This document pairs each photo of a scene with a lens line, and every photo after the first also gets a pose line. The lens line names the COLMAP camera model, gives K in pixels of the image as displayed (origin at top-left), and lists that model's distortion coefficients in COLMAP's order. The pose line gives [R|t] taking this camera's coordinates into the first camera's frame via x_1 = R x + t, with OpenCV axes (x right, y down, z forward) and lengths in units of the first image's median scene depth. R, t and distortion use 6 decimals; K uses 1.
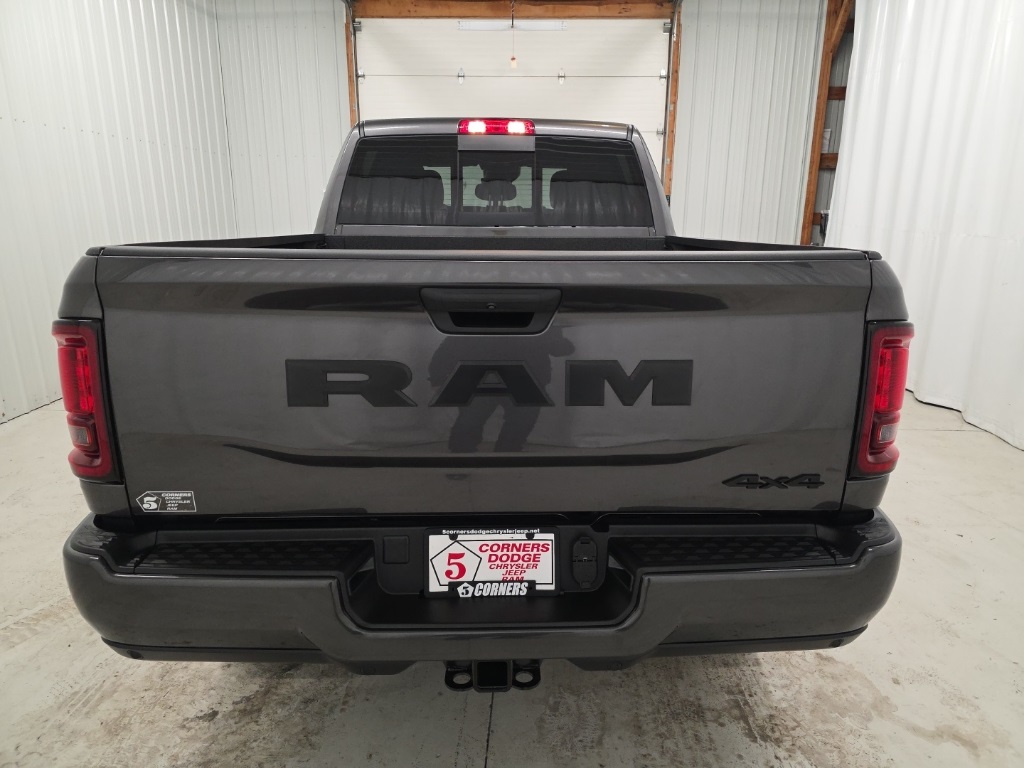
lens RADIAL K [[679.8, 0, 514.9], [0, 679.8, 382.2], [0, 0, 1]] dist [0.043707, -0.037033]
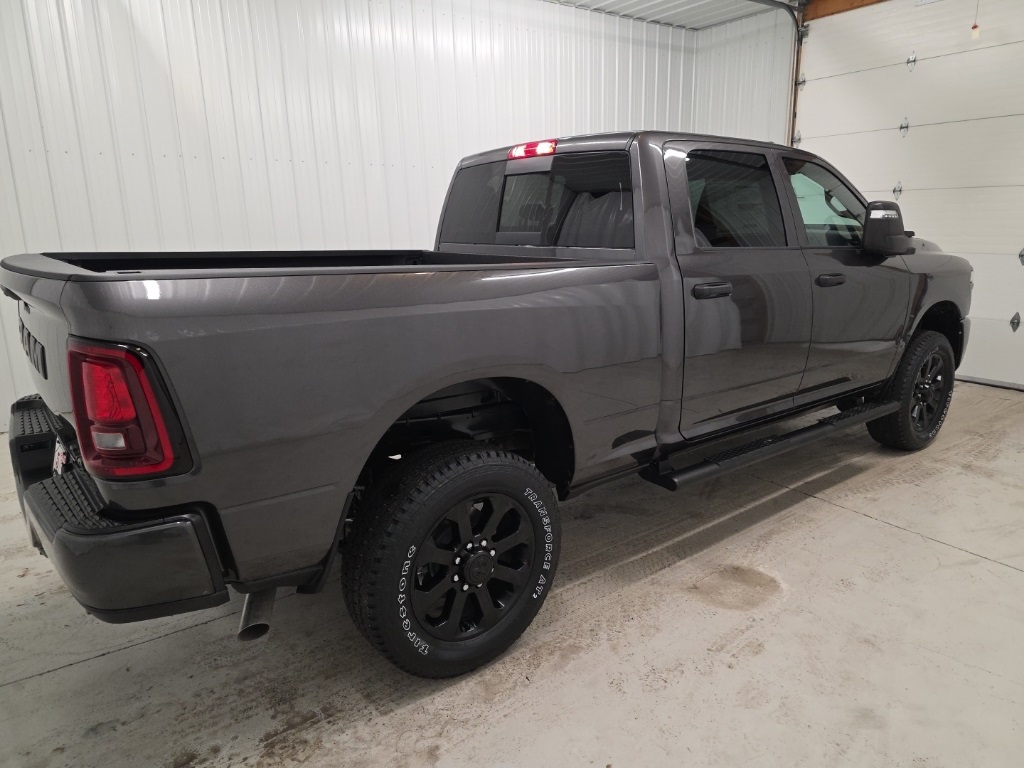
lens RADIAL K [[679.8, 0, 514.9], [0, 679.8, 382.2], [0, 0, 1]] dist [0.043707, -0.037033]
pose [[0.605222, 0.168533, -0.778013, 1.678264], [-0.183677, 0.980525, 0.069517, -0.197524], [0.774577, 0.100830, 0.624391, 0.764234]]
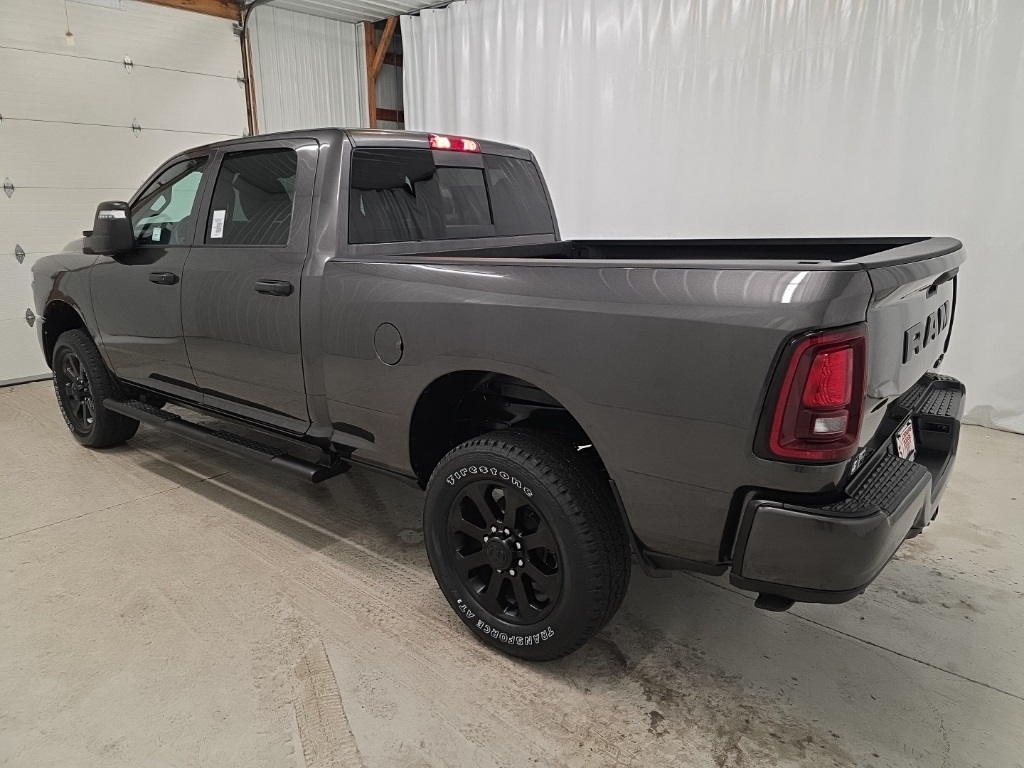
lens RADIAL K [[711.8, 0, 513.7], [0, 711.8, 349.1], [0, 0, 1]] dist [0.044802, -0.002162]
pose [[0.644846, -0.168234, 0.745568, -1.727362], [0.210907, 0.976768, 0.037988, -0.177916], [-0.734637, 0.132749, 0.665346, 0.498752]]
